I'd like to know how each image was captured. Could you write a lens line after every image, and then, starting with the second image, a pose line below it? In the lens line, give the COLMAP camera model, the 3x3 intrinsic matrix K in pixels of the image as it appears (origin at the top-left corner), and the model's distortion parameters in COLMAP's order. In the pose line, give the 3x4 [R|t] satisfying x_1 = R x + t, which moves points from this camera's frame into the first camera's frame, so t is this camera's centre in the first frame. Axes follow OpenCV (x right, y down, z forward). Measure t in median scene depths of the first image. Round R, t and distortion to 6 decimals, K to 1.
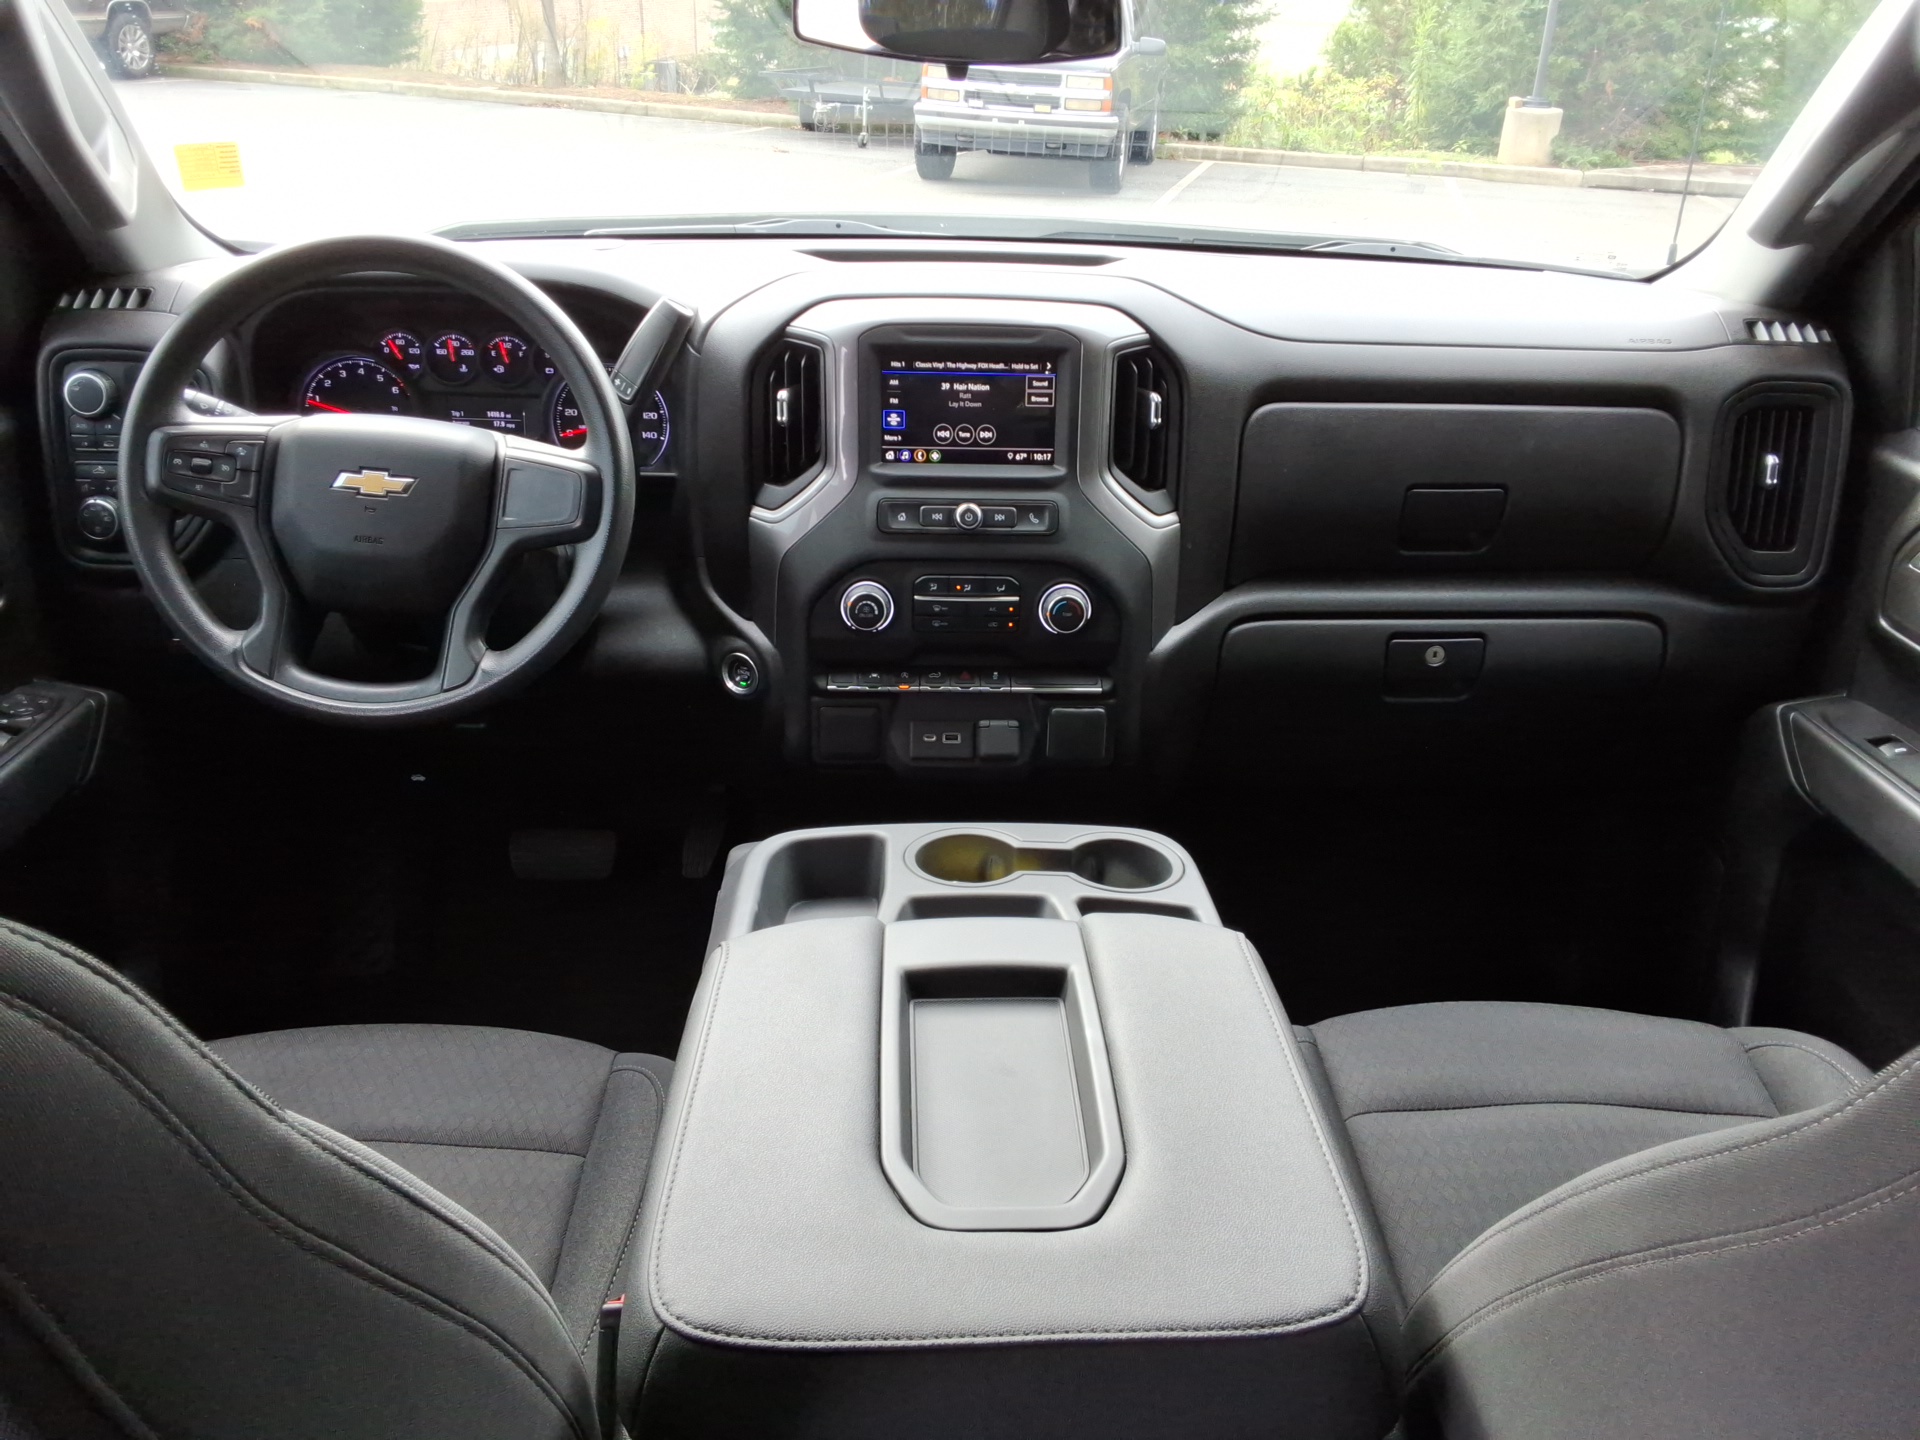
lens RADIAL K [[1516.3, 0, 966.2], [0, 1516.3, 730.4], [0, 0, 1]] dist [0.057488, -0.089253]
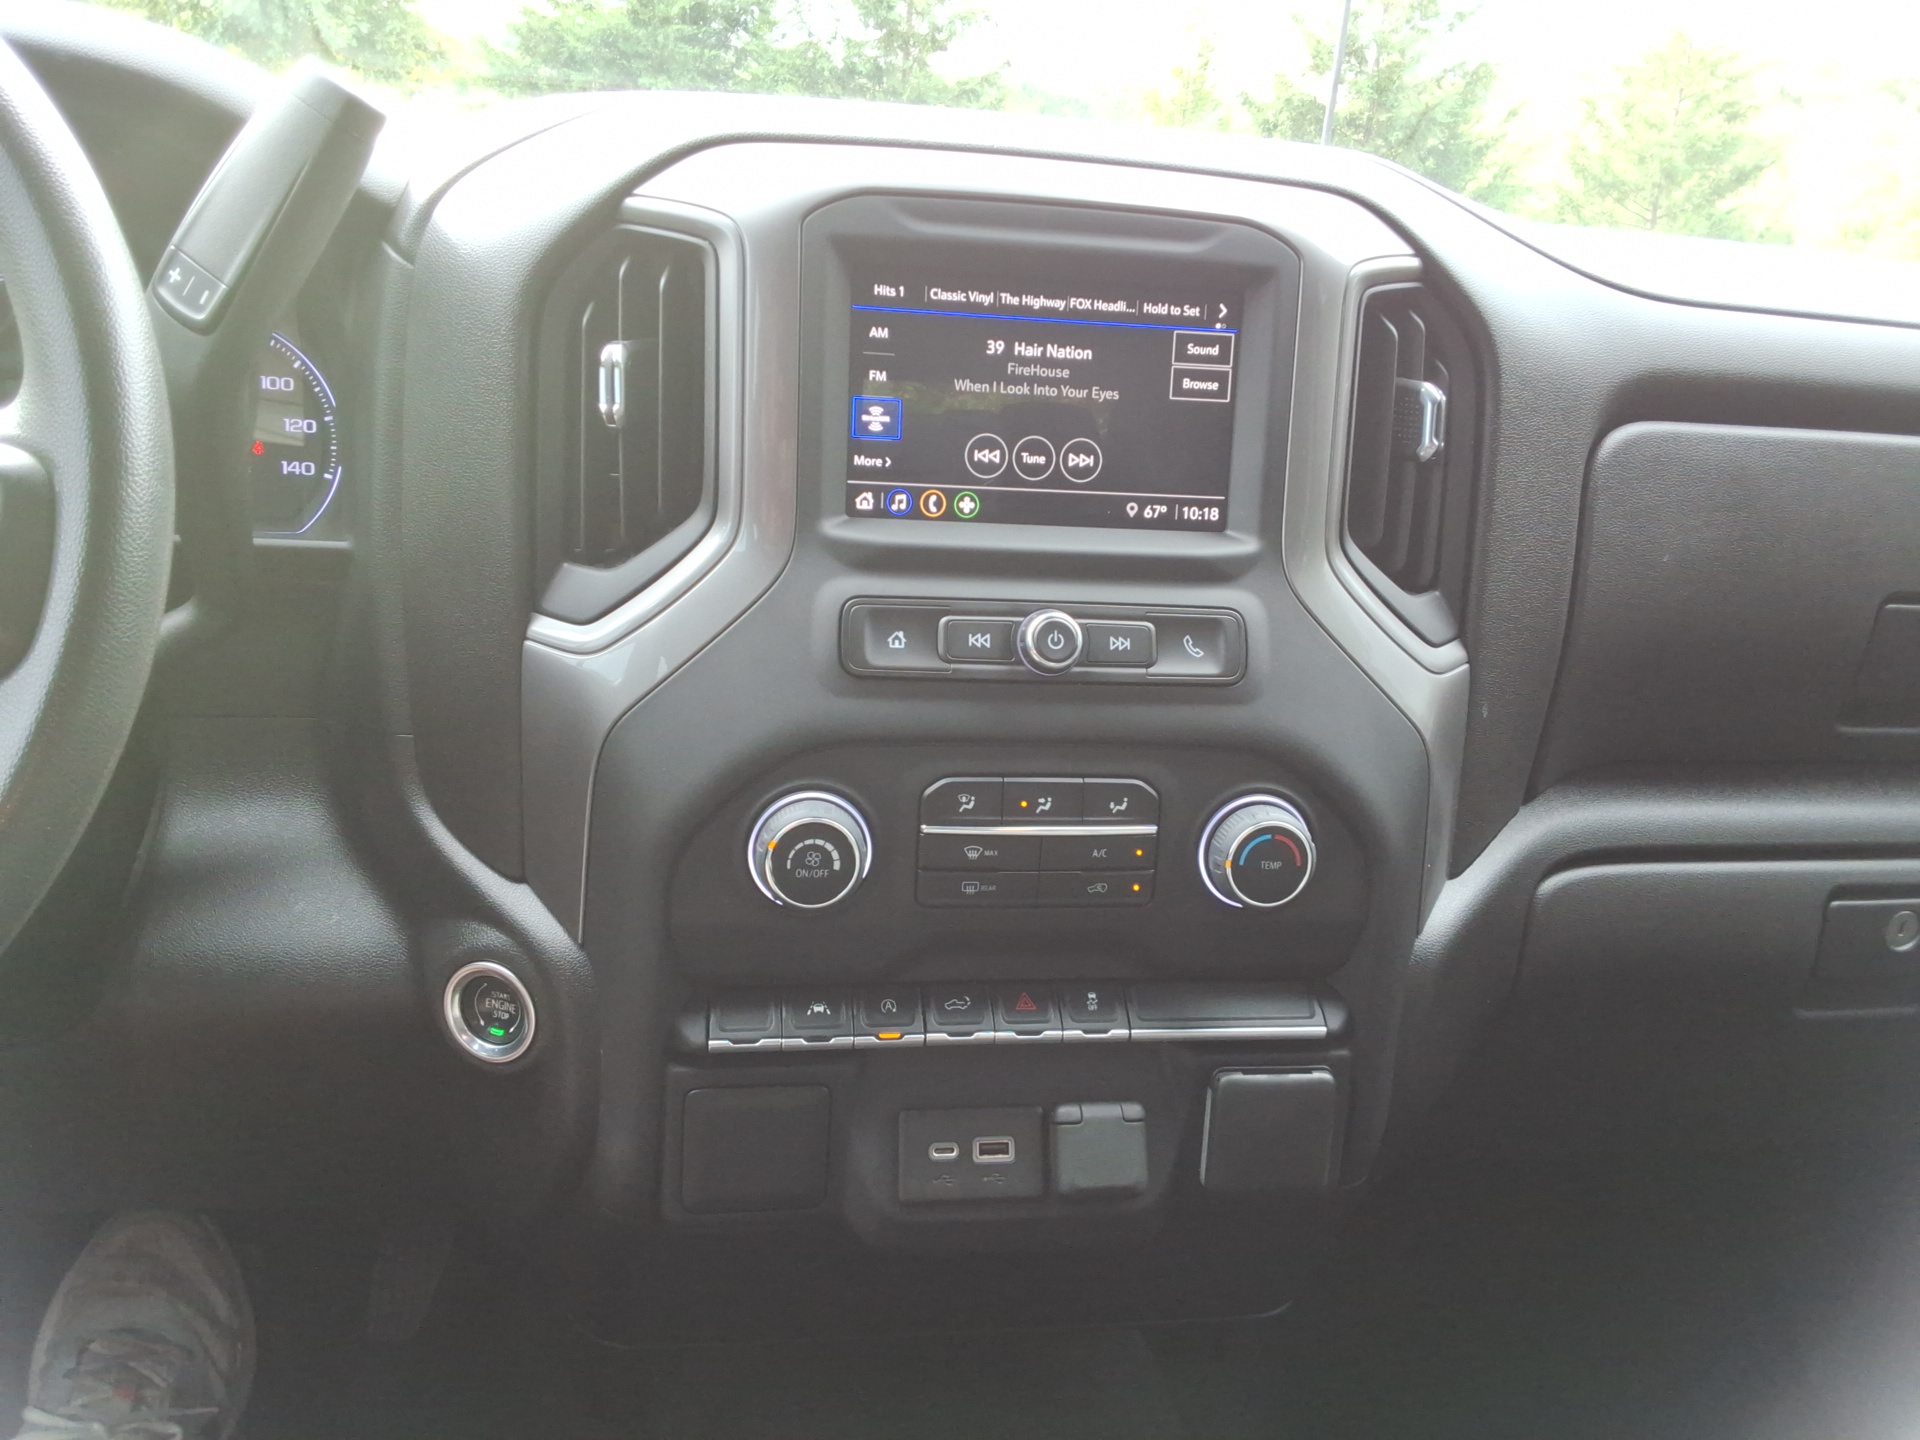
lens RADIAL K [[1516.3, 0, 967.7], [0, 1516.3, 712.1], [0, 0, 1]] dist [0.057488, -0.089253]
pose [[0.988648, 0.003429, 0.150209, -0.085152], [0.016744, 0.990998, -0.132827, -0.062870], [-0.149313, 0.133834, 0.979691, 0.574721]]
